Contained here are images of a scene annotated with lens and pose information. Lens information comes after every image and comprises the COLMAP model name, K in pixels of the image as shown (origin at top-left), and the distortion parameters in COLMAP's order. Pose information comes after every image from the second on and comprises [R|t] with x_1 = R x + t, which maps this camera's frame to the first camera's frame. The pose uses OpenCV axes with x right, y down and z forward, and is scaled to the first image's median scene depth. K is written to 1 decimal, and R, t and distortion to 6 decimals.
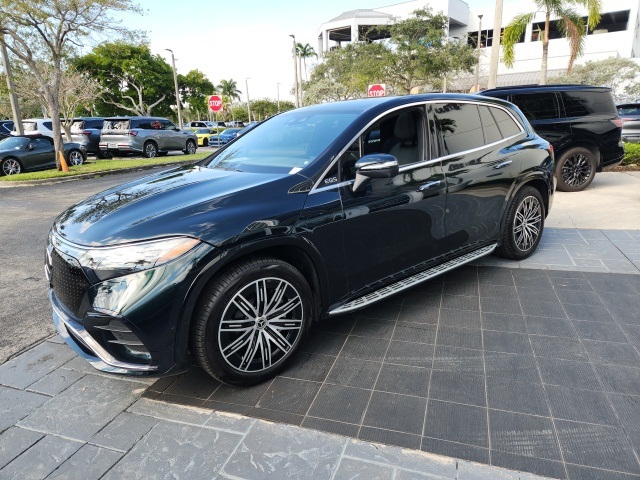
lens RADIAL K [[425.3, 0, 321.8], [0, 425.3, 237.9], [0, 0, 1]] dist [0.074602, -0.061746]
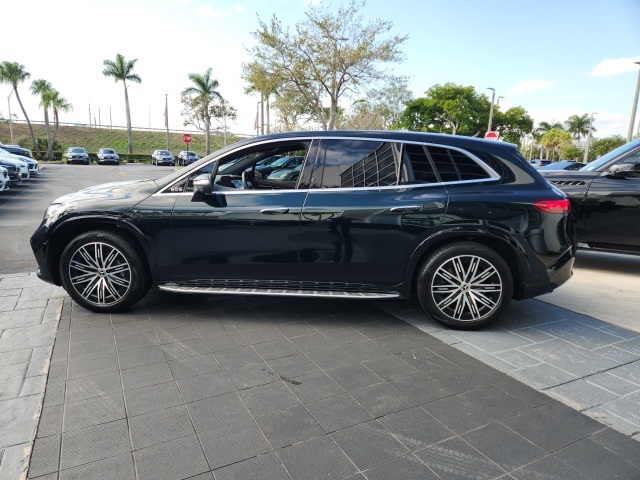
lens RADIAL K [[427.0, 0, 309.0], [0, 427.0, 237.2], [0, 0, 1]] dist [0.063121, -0.066082]
pose [[0.710503, 0.180114, -0.680253, 0.868422], [-0.234370, 0.972066, 0.012586, -0.071356], [0.663518, 0.150489, 0.732869, 0.215816]]
